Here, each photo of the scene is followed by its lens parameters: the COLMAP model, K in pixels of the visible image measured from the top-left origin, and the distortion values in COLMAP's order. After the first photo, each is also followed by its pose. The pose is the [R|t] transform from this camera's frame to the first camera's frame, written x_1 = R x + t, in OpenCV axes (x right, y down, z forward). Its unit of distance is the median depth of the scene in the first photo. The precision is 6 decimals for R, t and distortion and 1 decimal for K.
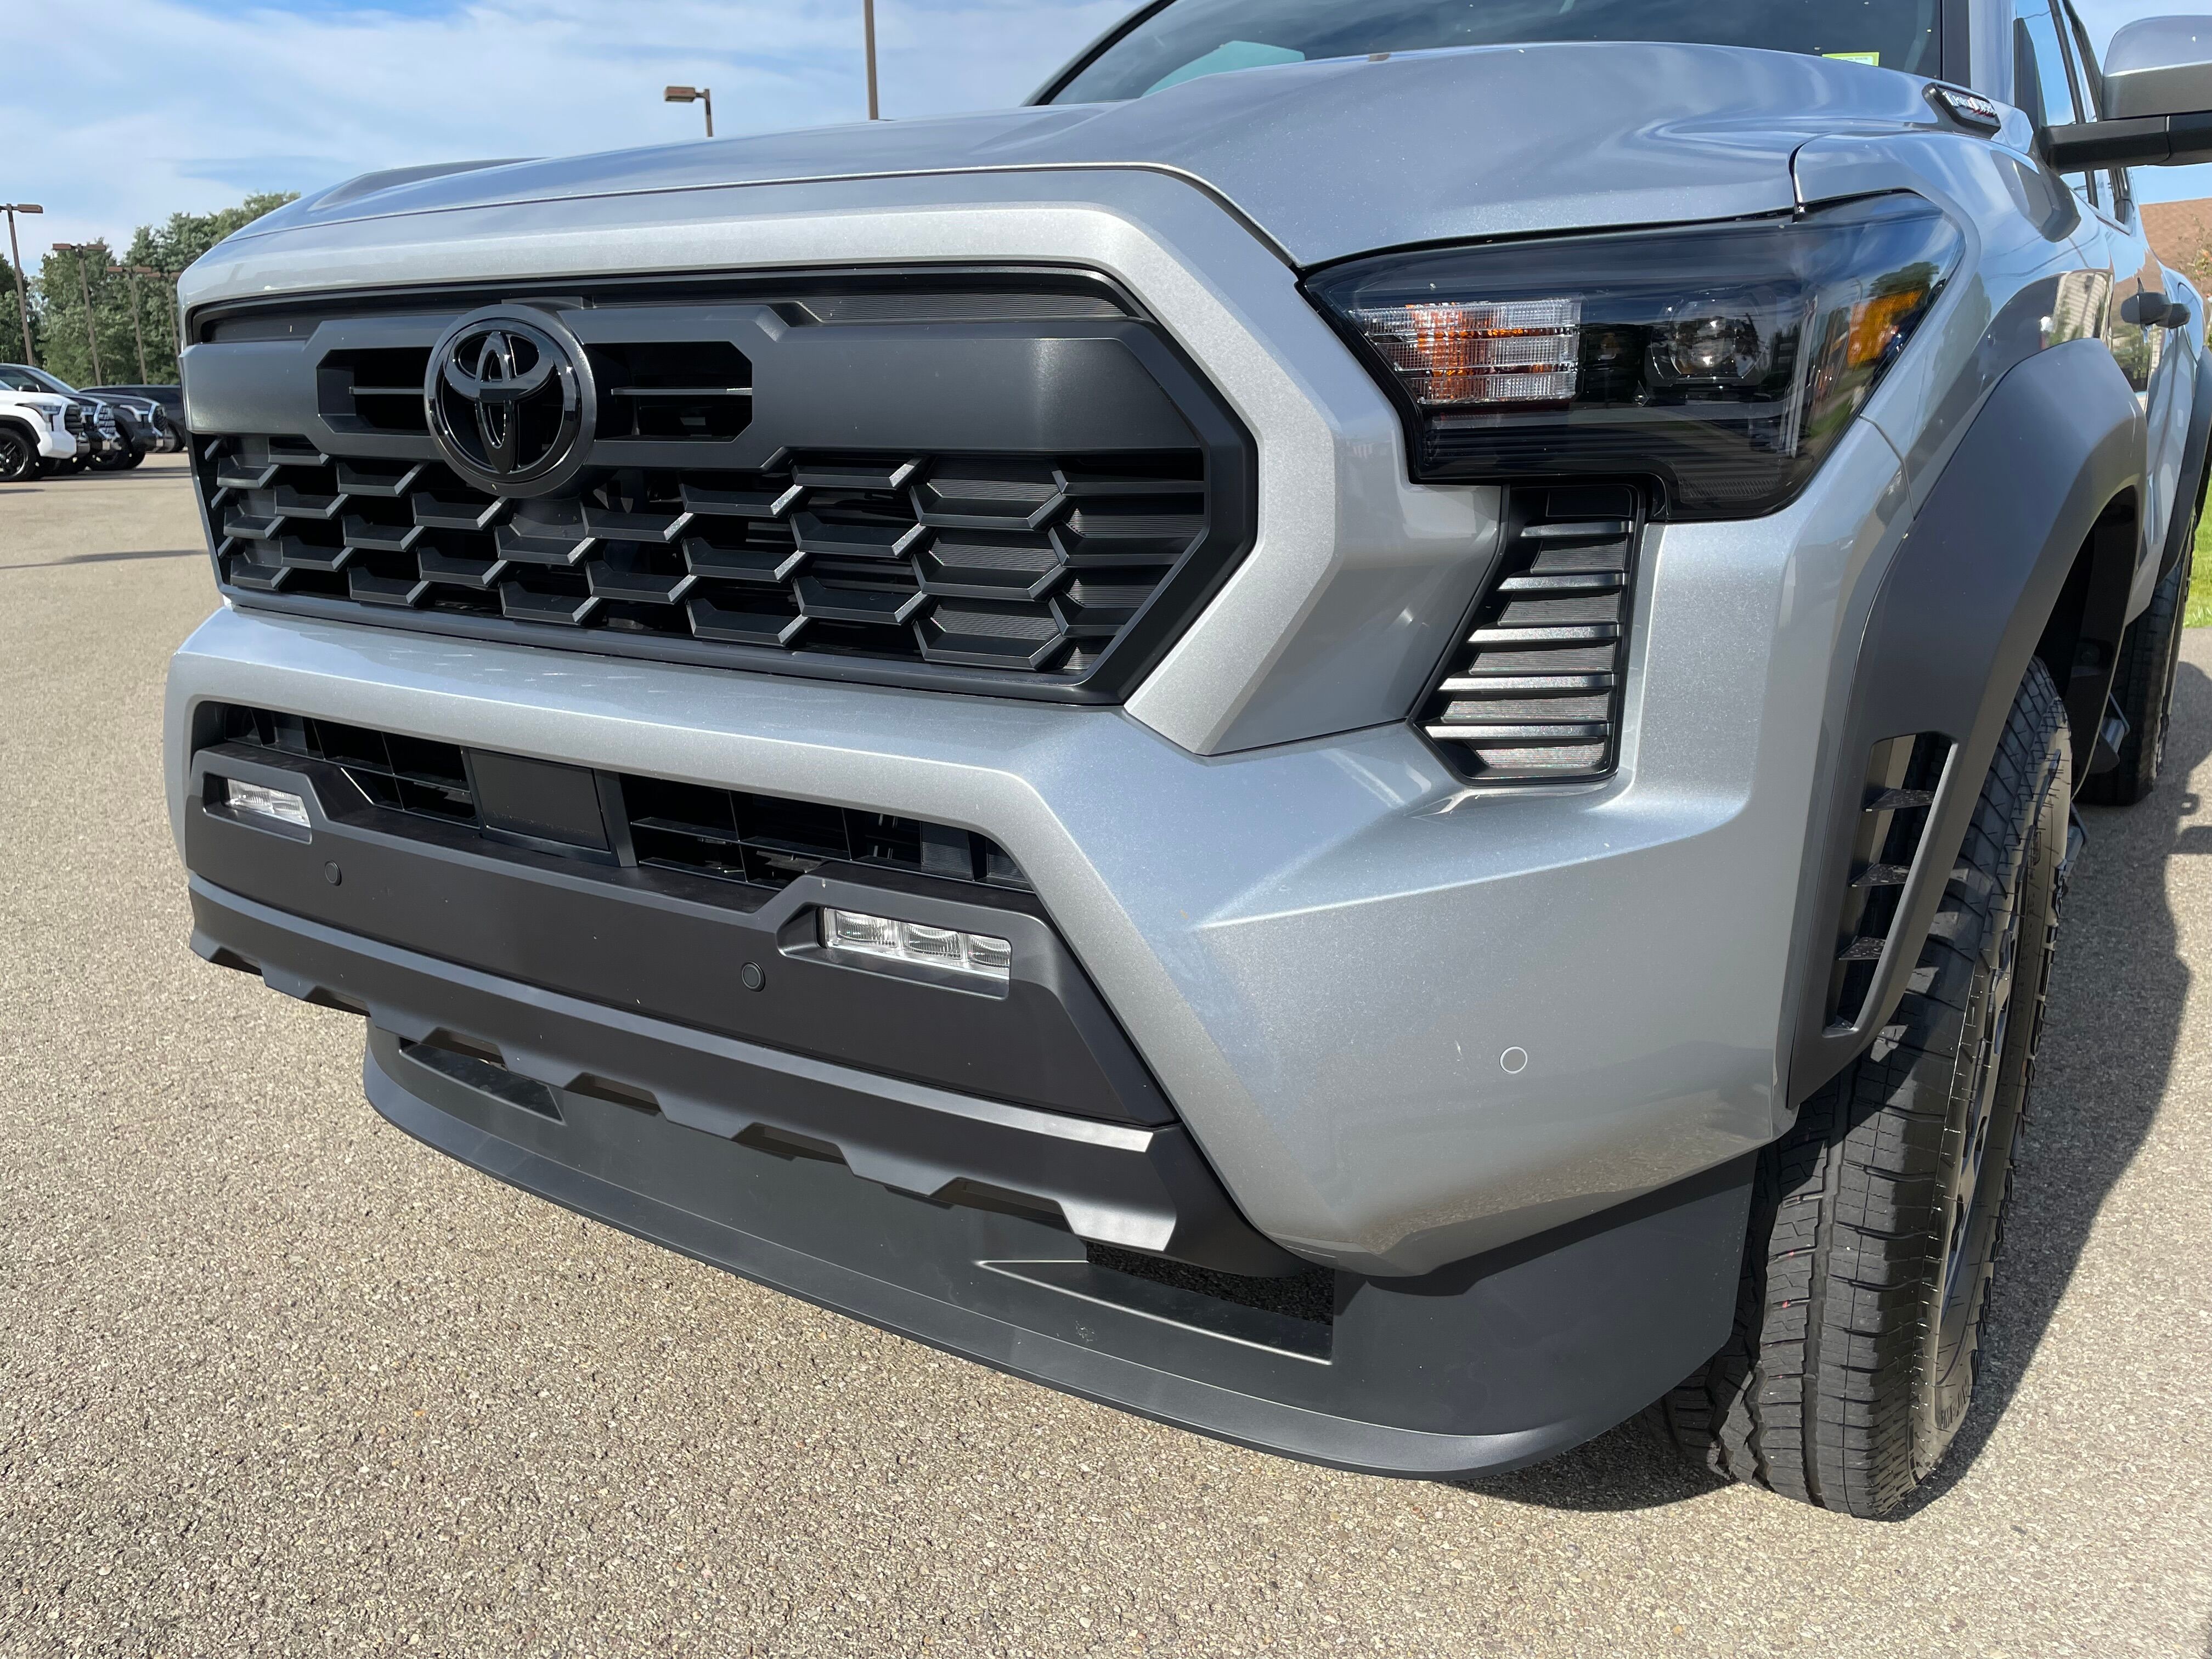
lens RADIAL K [[1677.1, 0, 1092.4], [0, 1677.1, 861.2], [0, 0, 1]] dist [0.078803, -0.107110]
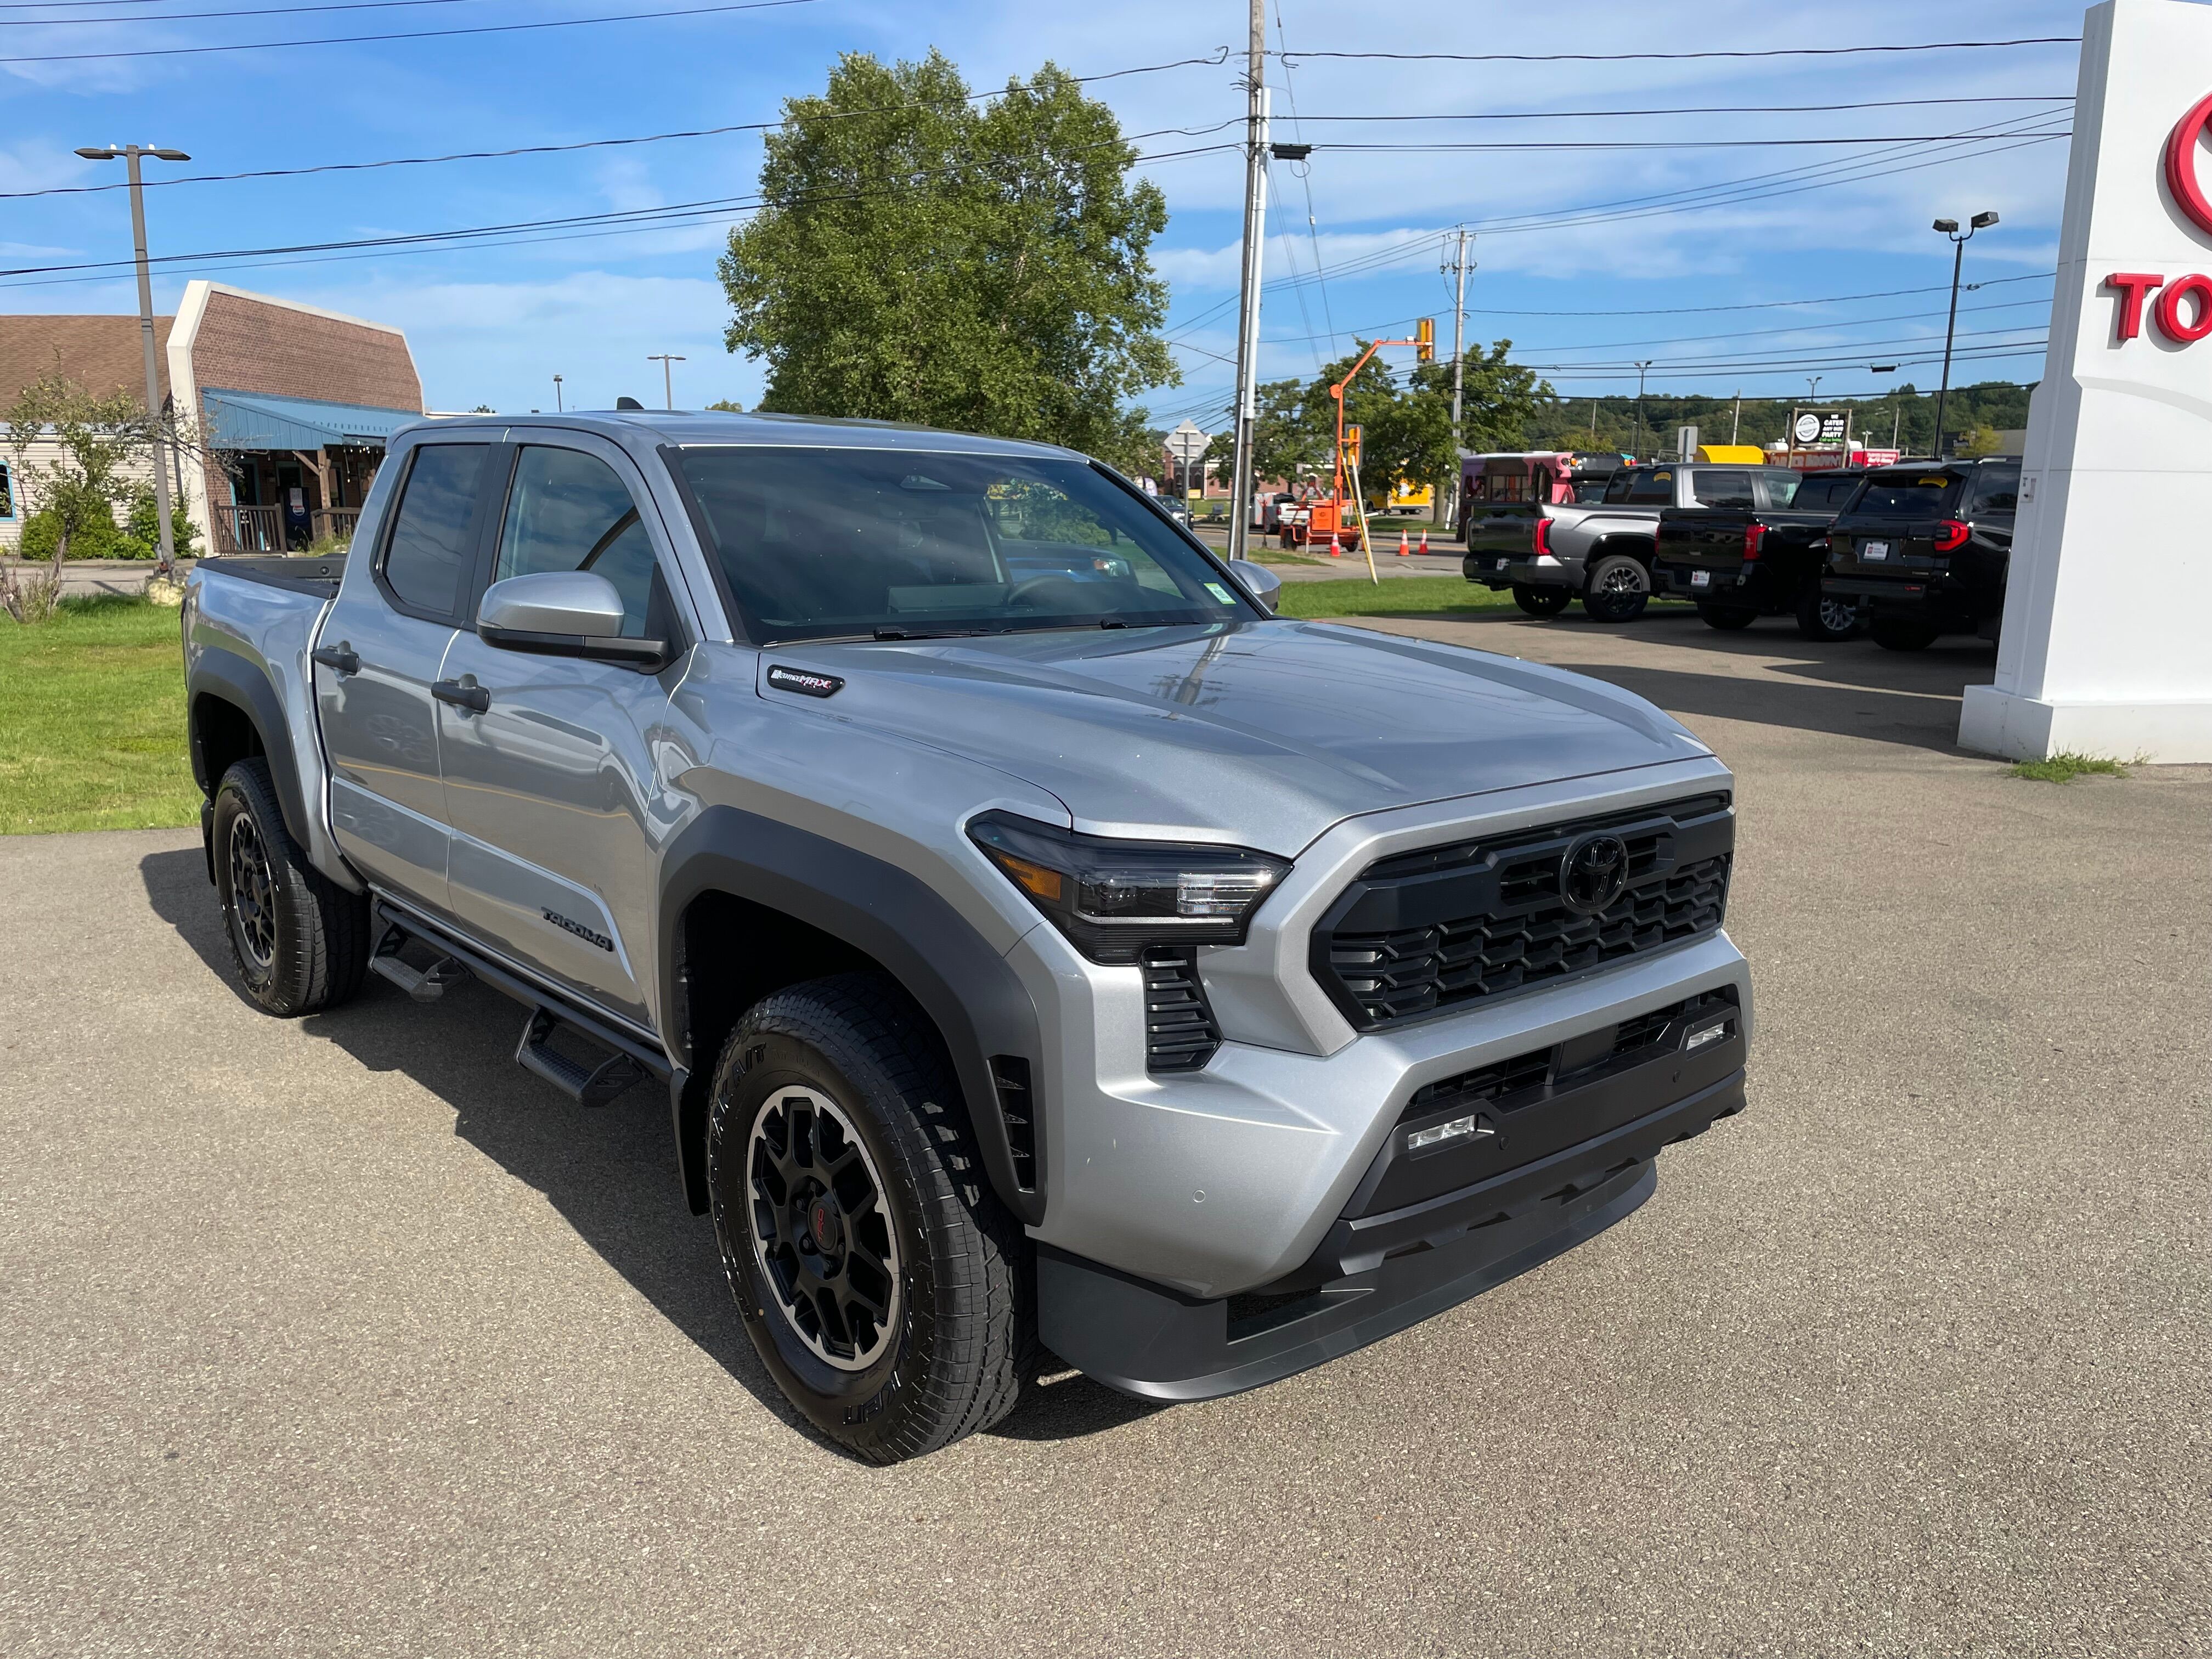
lens RADIAL K [[1677.1, 0, 1109.9], [0, 1677.1, 829.2], [0, 0, 1]] dist [0.078803, -0.107110]
pose [[0.245691, -0.173928, 0.953617, -2.751357], [0.243808, 0.963234, 0.112867, -0.772108], [-0.938186, 0.204769, 0.279063, 1.030596]]
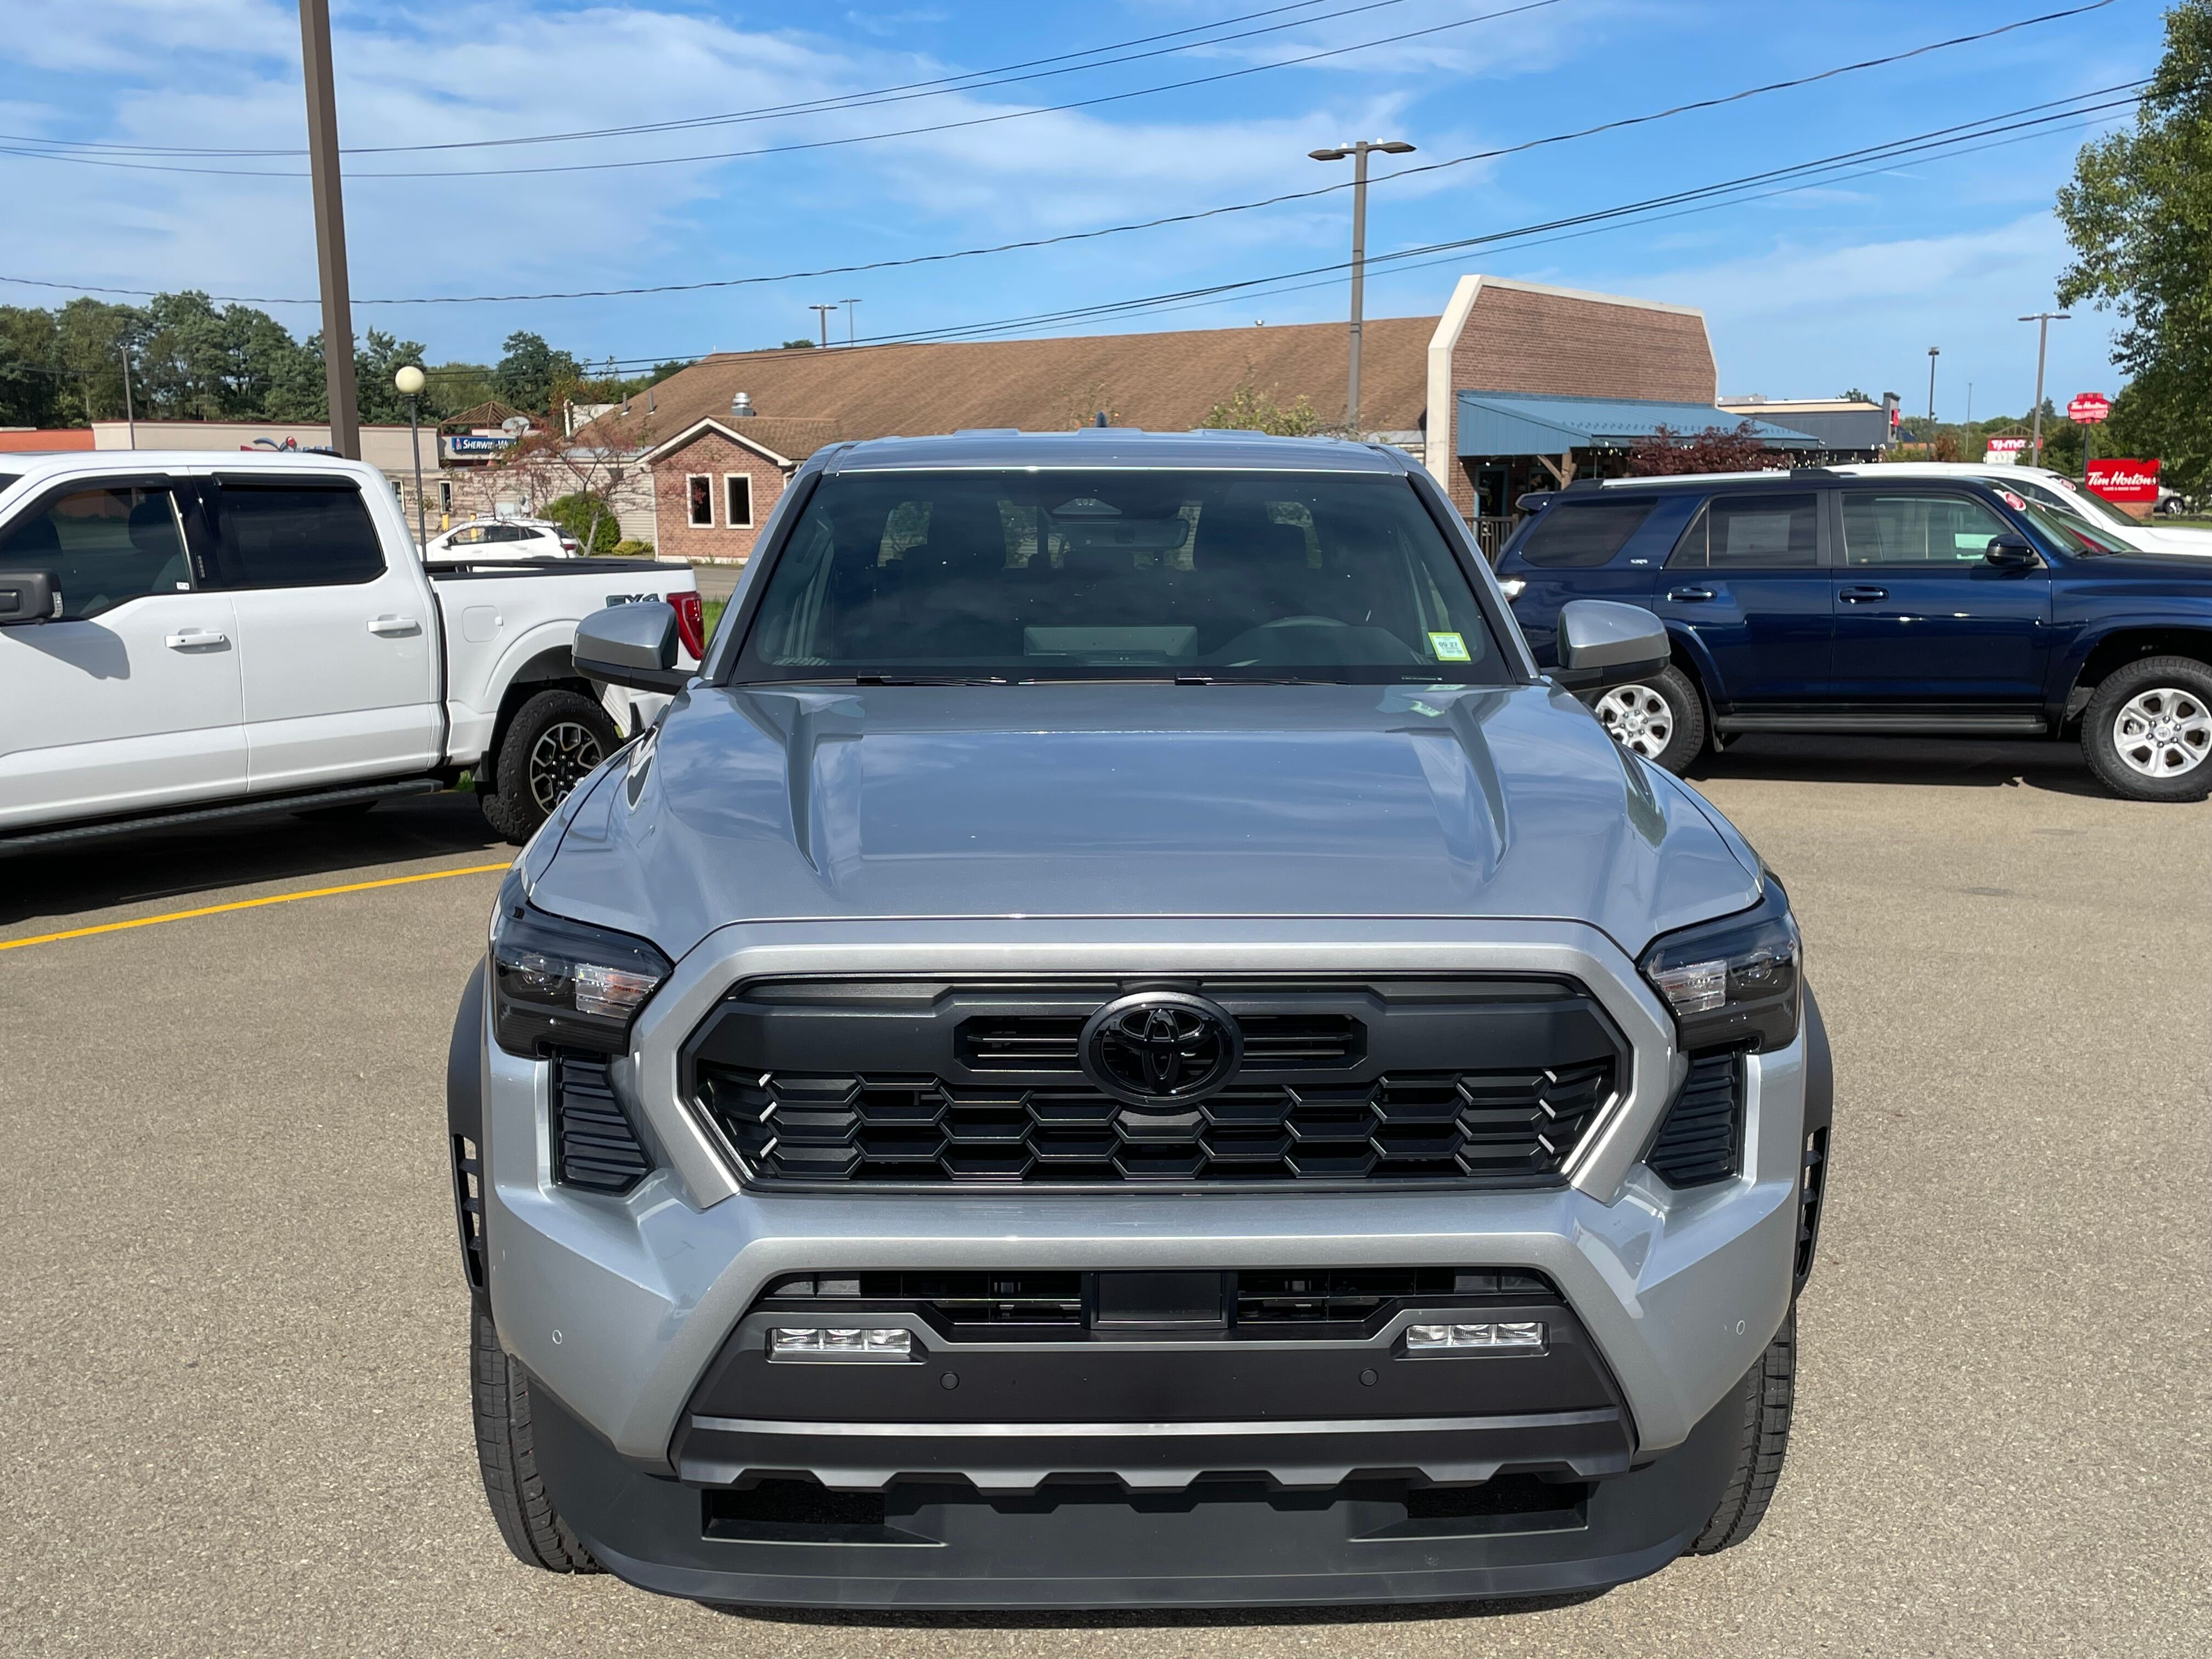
lens RADIAL K [[2080.2, 0, 1107.4], [0, 2080.2, 817.1], [0, 0, 1]] dist [0.036624, 0.000000]
pose [[0.809845, -0.080206, 0.581135, -1.597815], [0.147510, 0.986623, -0.069394, -0.380262], [-0.567796, 0.141922, 0.810843, -0.615654]]
